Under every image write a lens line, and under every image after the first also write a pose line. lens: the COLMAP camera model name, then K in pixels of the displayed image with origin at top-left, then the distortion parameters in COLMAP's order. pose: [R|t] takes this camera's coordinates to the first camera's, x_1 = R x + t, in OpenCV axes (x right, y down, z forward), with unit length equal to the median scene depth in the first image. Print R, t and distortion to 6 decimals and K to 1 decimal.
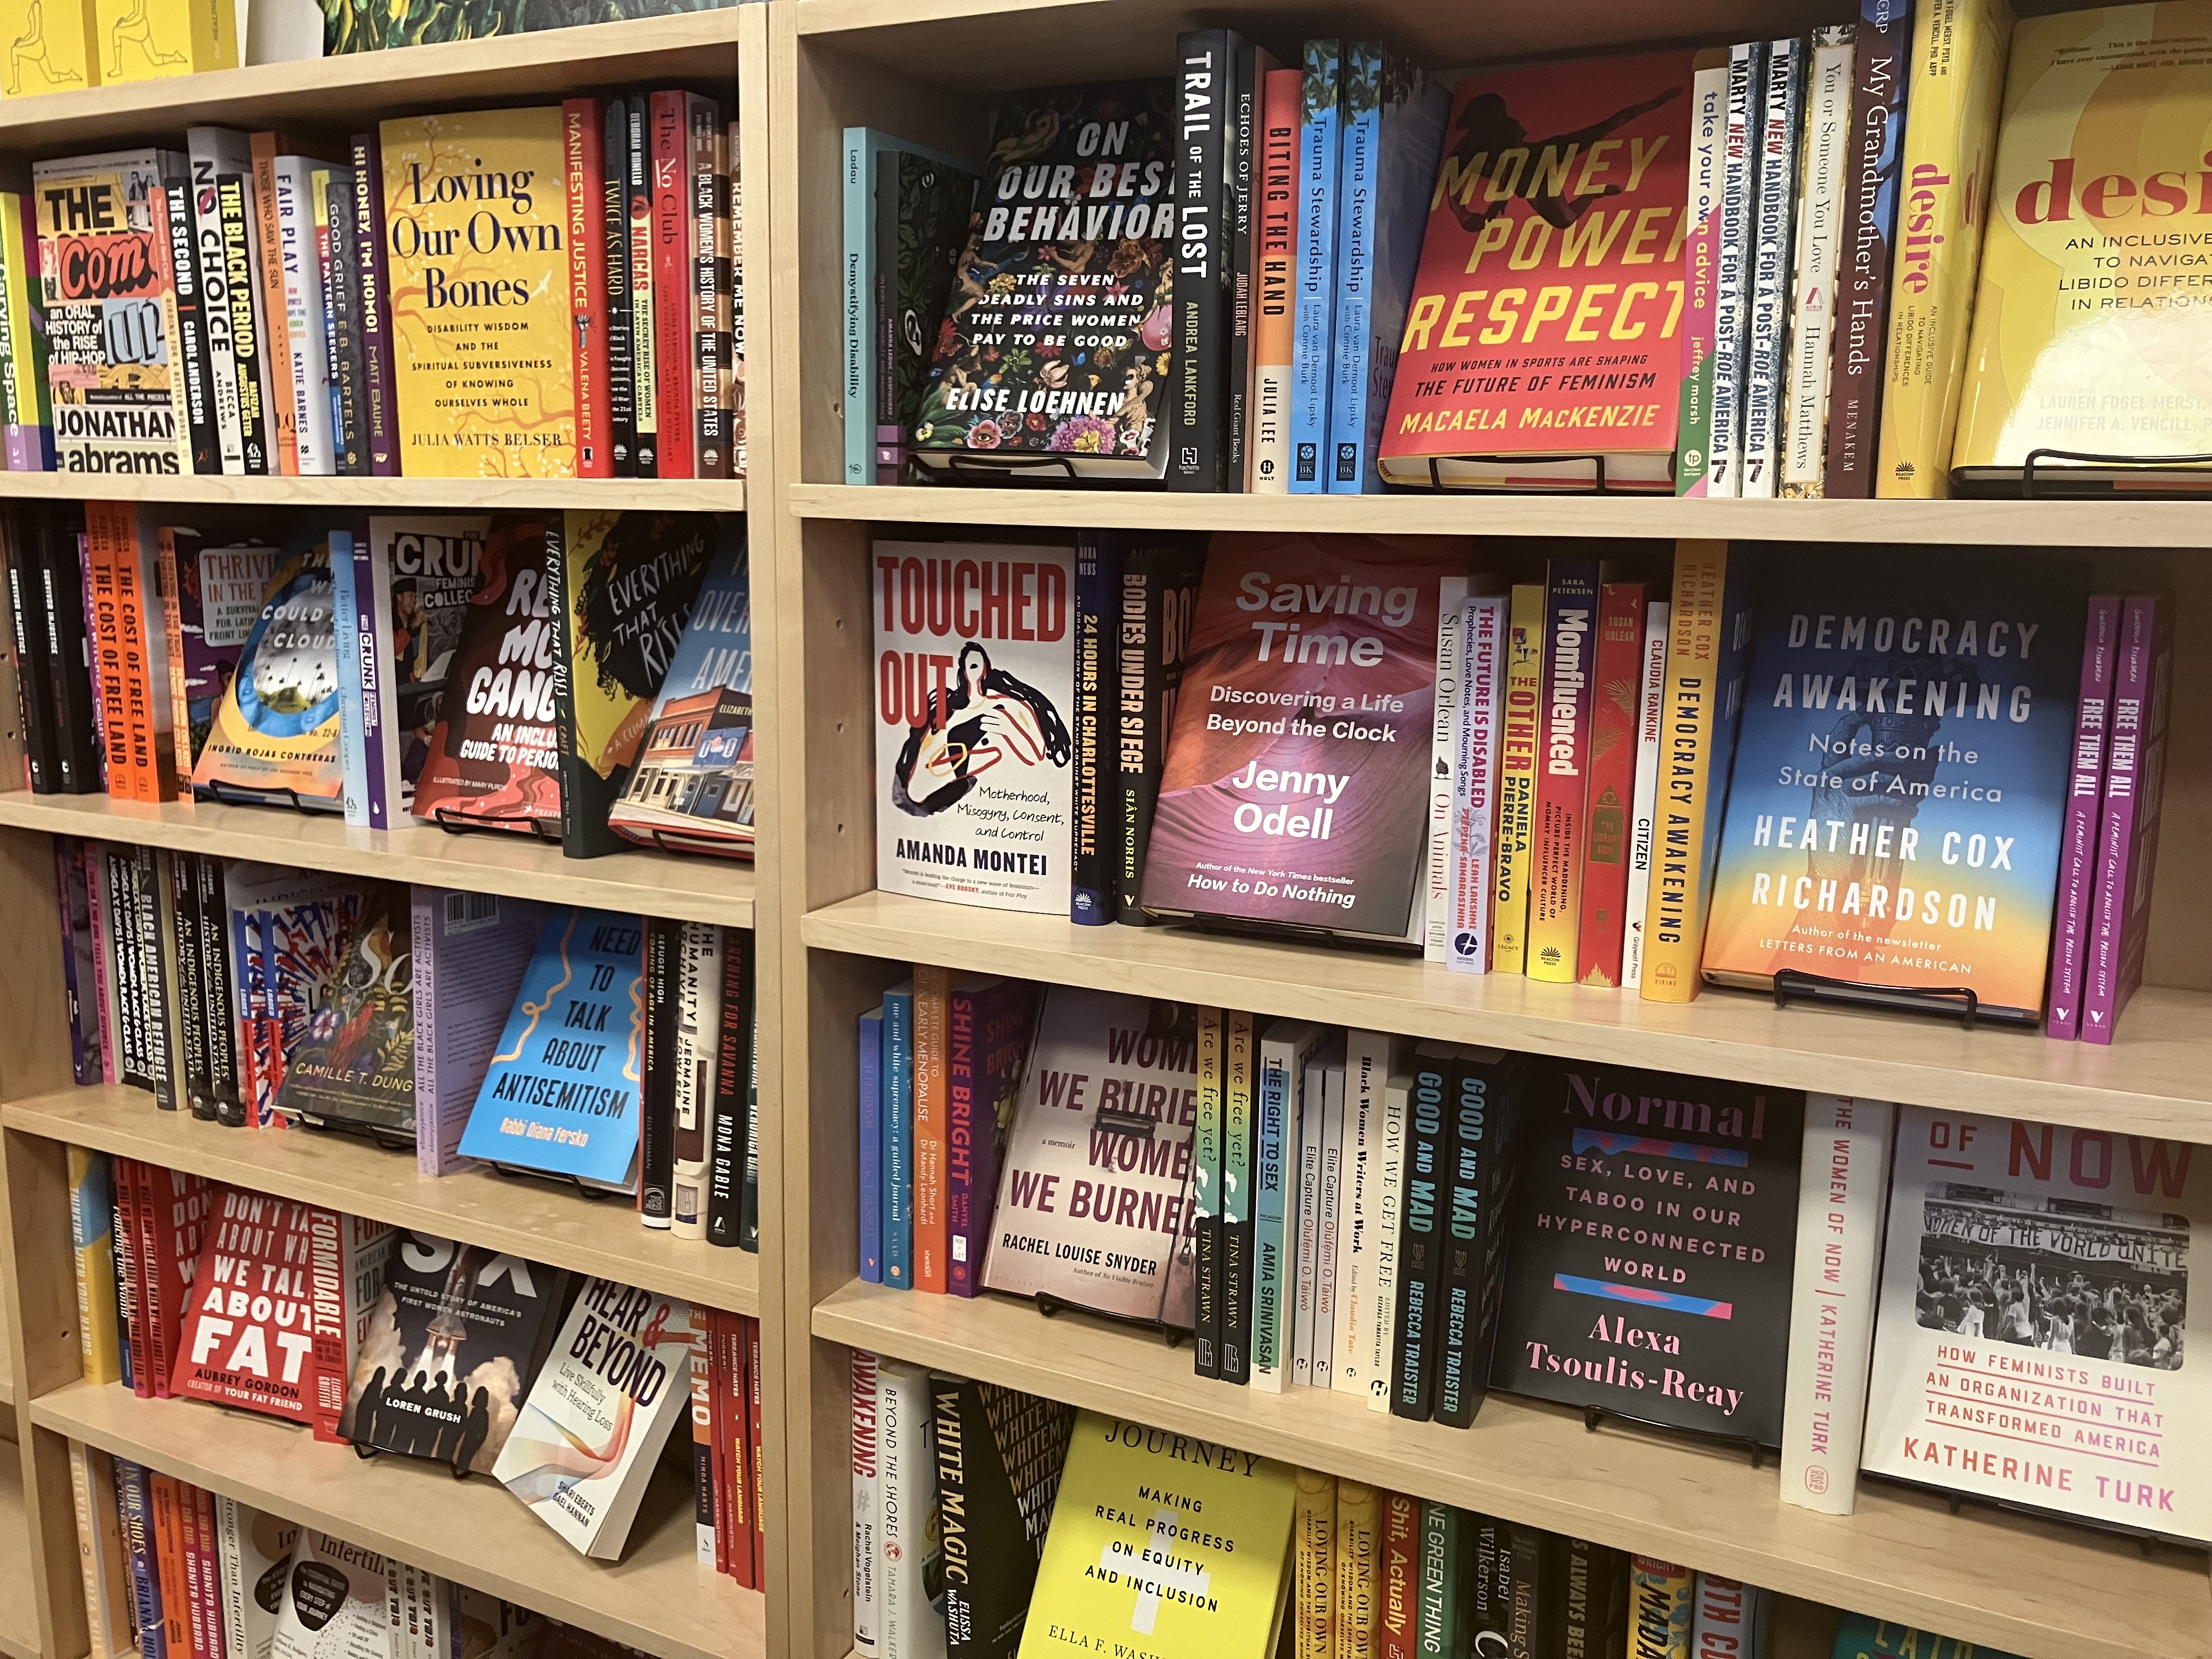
lens RADIAL K [[2000.7, 0, 1105.3], [0, 2000.7, 955.2], [0, 0, 1]] dist [0.070139, -0.158081]
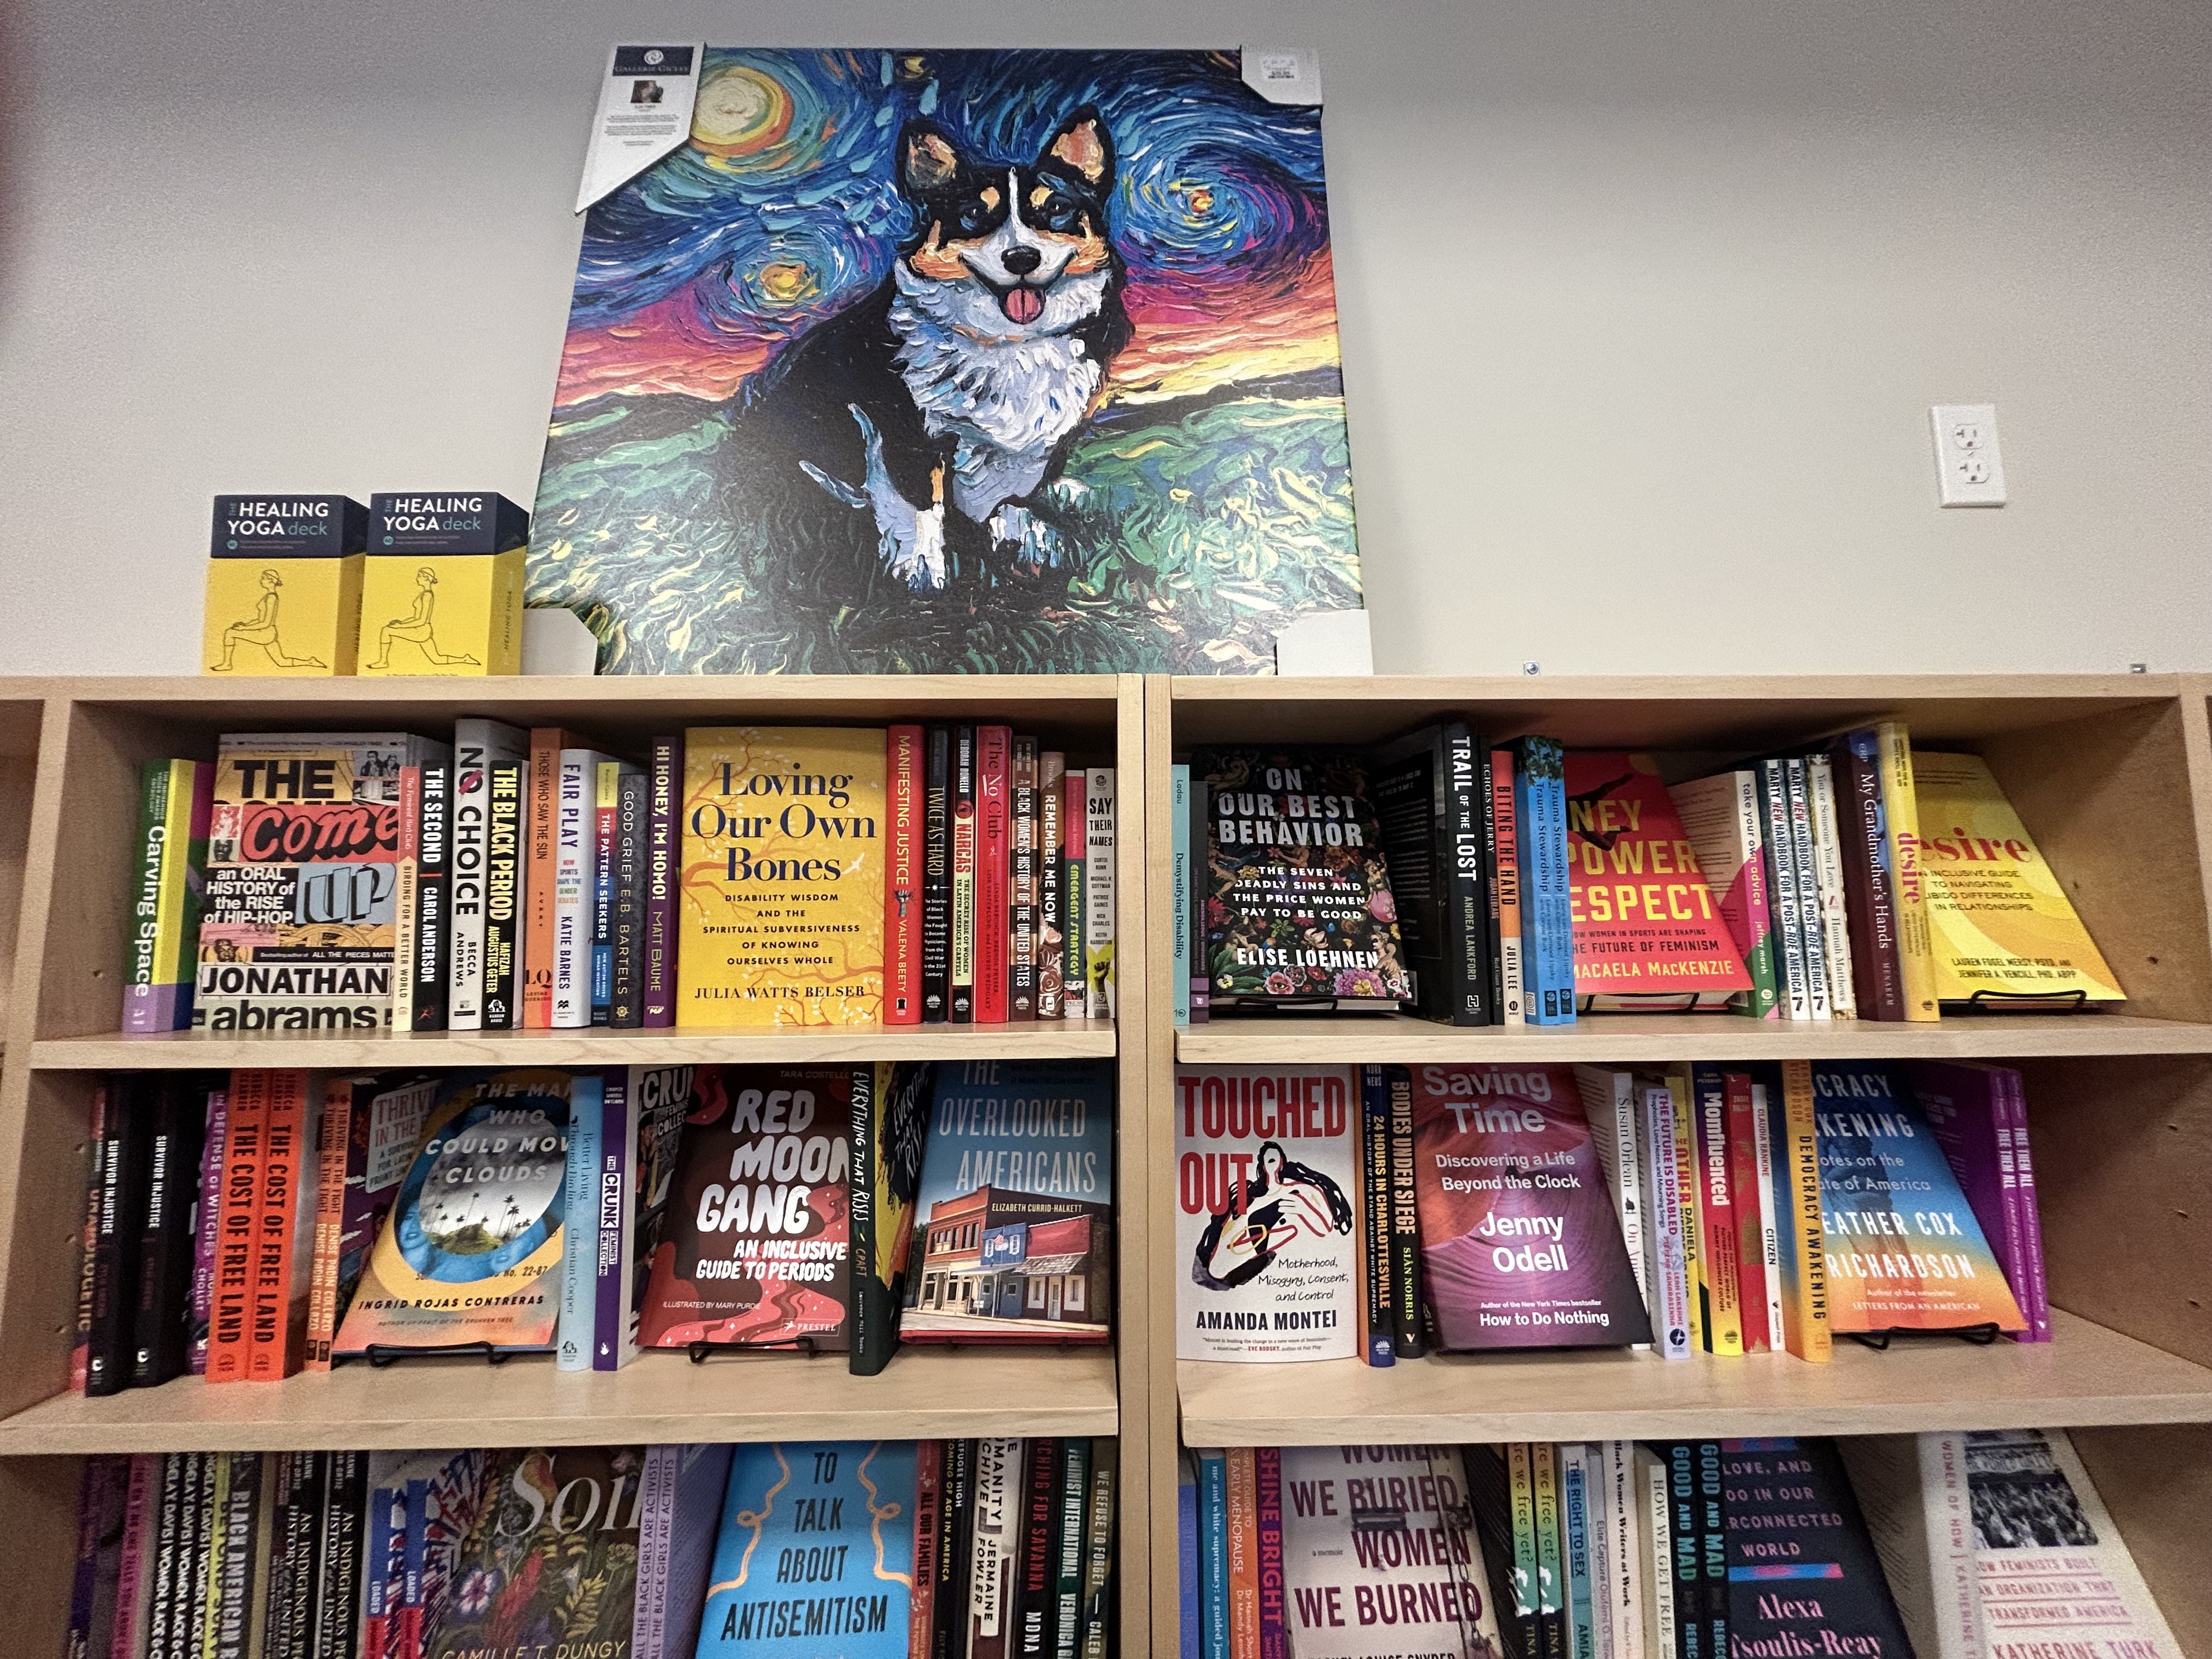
lens RADIAL K [[925.0, 0, 1106.0], [0, 925.0, 829.5], [0, 0, 1]] dist [-0.002106, -0.000205]
pose [[0.873144, 0.026199, 0.486757, -0.429708], [0.122412, 0.954772, -0.270972, -0.190743], [-0.471842, 0.296182, 0.830447, 0.480193]]
